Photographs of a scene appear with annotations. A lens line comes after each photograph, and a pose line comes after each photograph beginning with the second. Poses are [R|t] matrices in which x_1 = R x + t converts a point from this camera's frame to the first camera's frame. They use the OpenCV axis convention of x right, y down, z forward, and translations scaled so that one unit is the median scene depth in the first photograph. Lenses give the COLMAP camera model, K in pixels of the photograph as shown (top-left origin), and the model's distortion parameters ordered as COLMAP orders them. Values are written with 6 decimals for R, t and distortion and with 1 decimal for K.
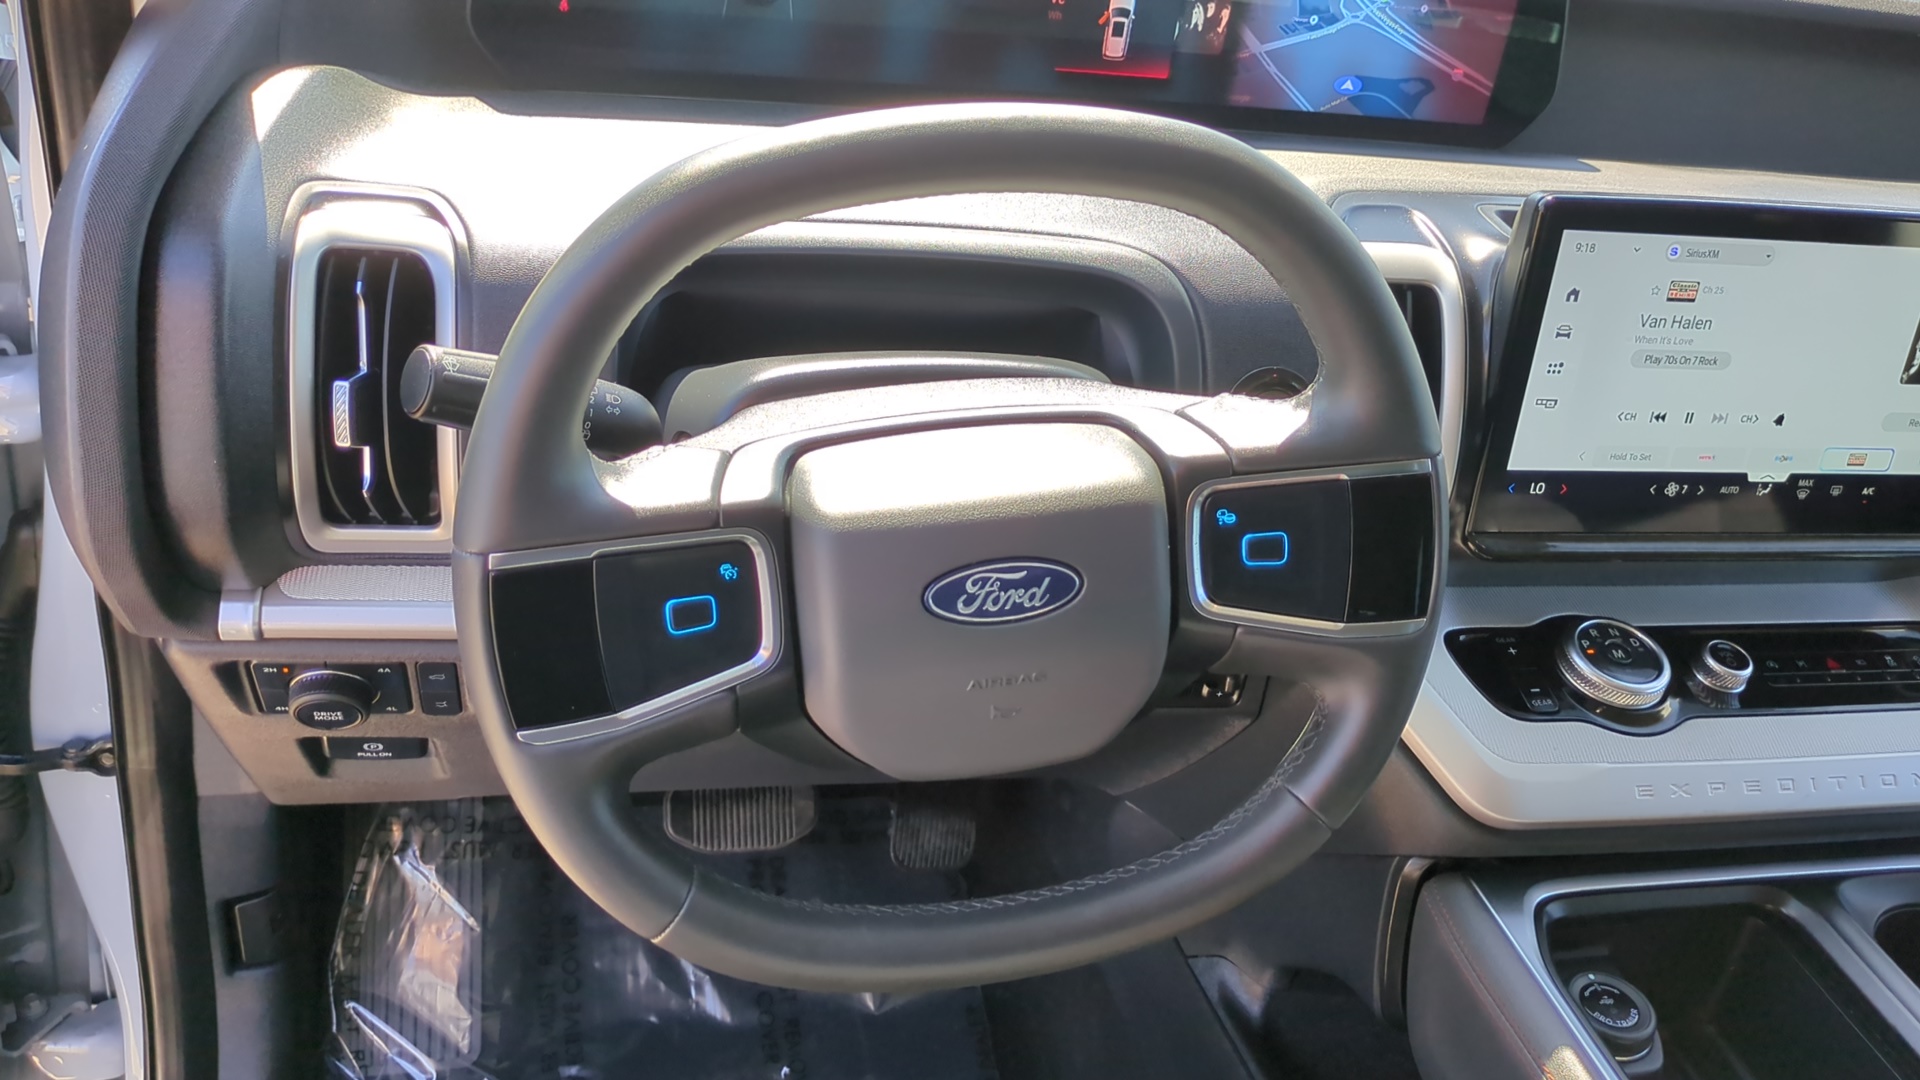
lens RADIAL K [[1648.6, 0, 973.4], [0, 1648.6, 537.3], [0, 0, 1]] dist [0.063378, -0.105858]
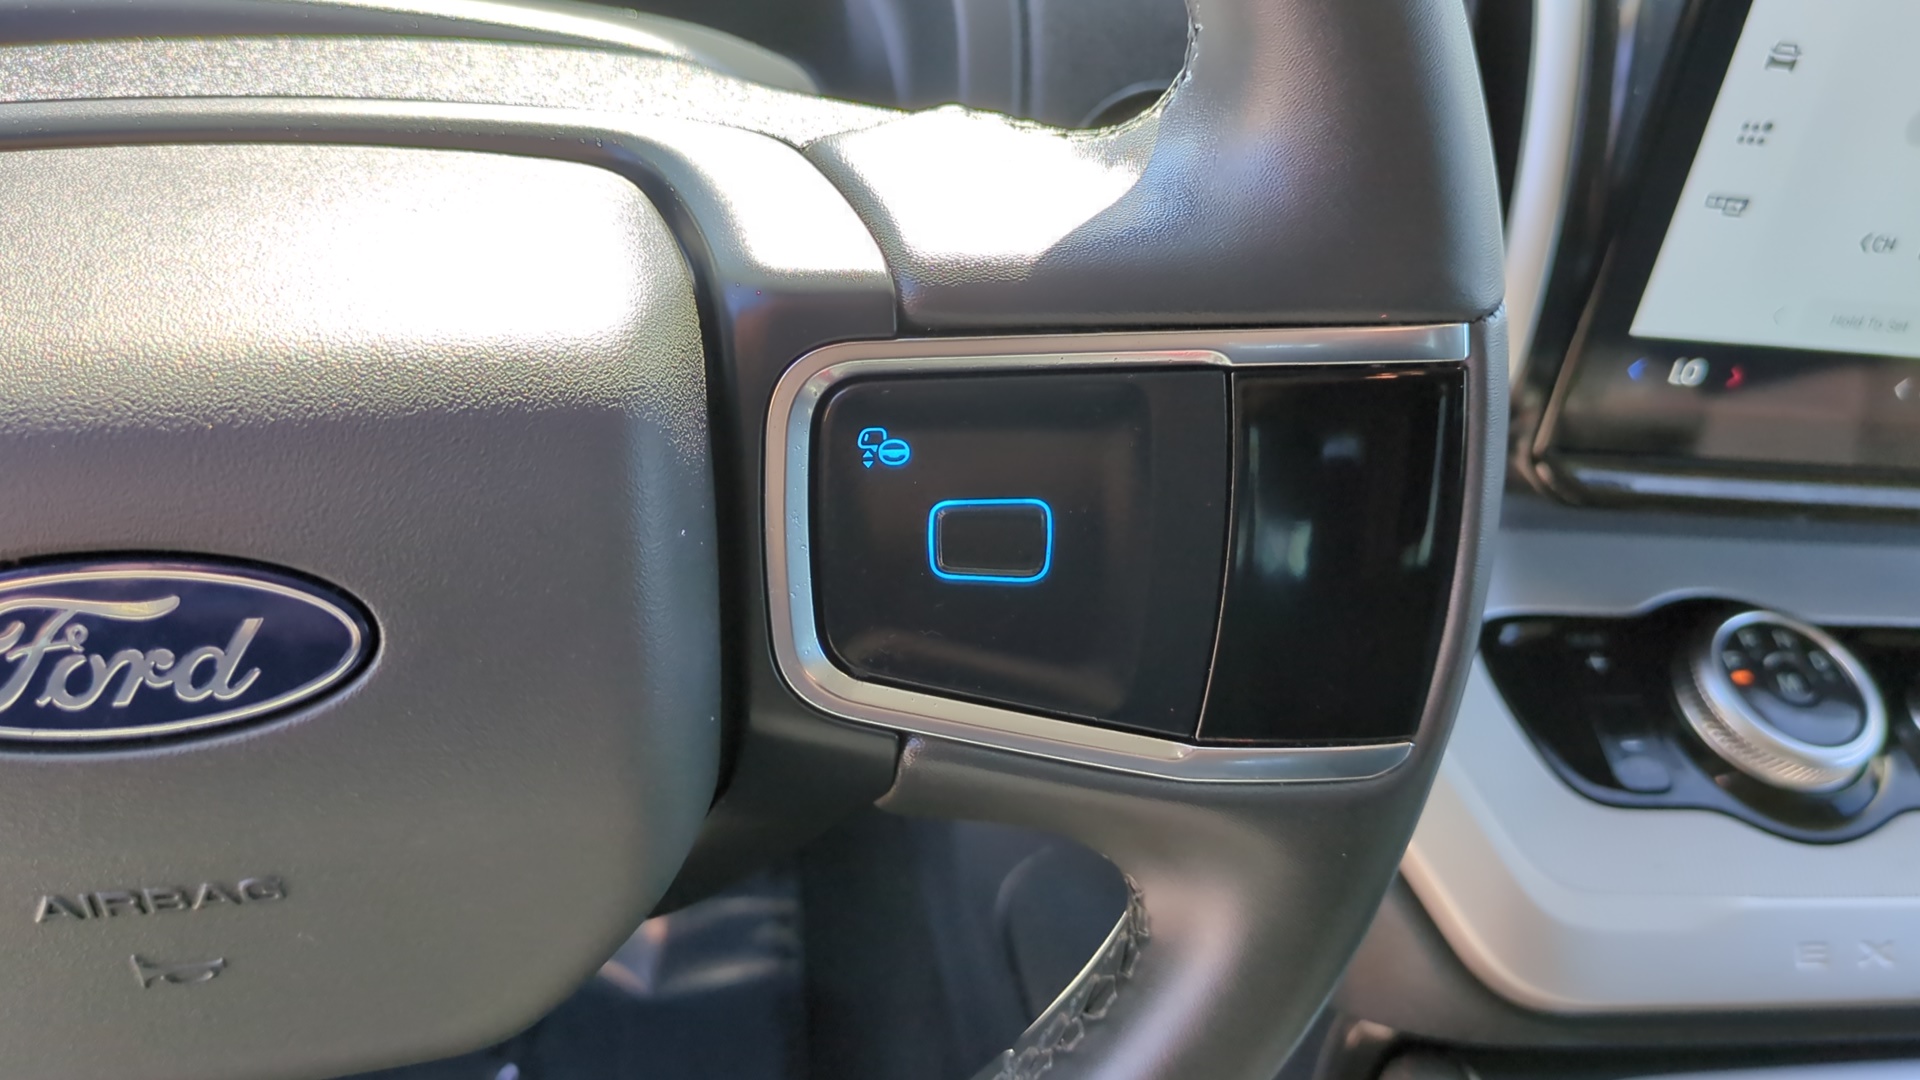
lens RADIAL K [[1684.3, 0, 982.9], [0, 1684.3, 542.0], [0, 0, 1]] dist [-0.006491, -0.002928]
pose [[0.997276, 0.072132, -0.015419, 0.139680], [-0.069488, 0.988857, 0.131659, -0.032047], [0.024744, -0.130229, 0.991175, 0.488233]]
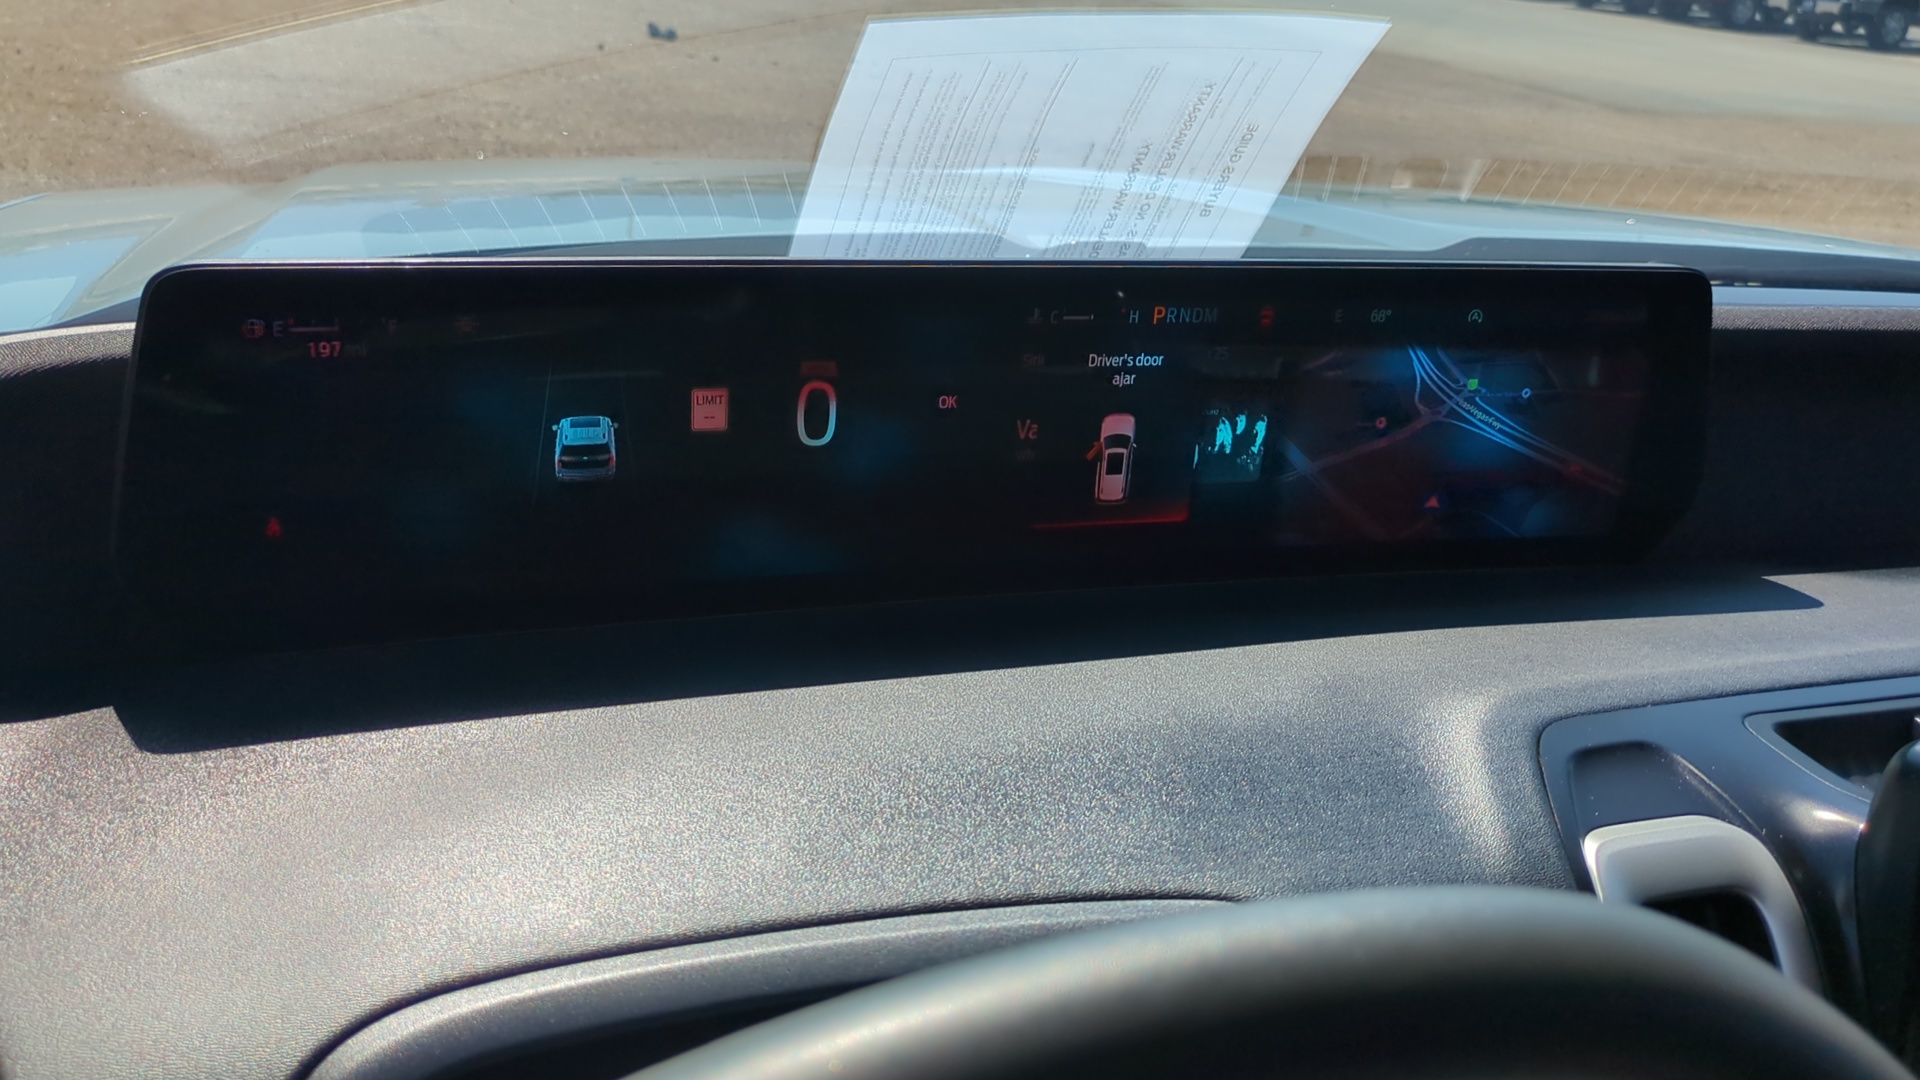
lens RADIAL K [[1648.6, 0, 973.4], [0, 1648.6, 537.3], [0, 0, 1]] dist [0.063378, -0.105858]
pose [[0.993035, -0.090819, 0.075052, -0.032582], [0.102121, 0.981180, -0.163880, -0.211640], [-0.058756, 0.170403, 0.983621, 0.412311]]
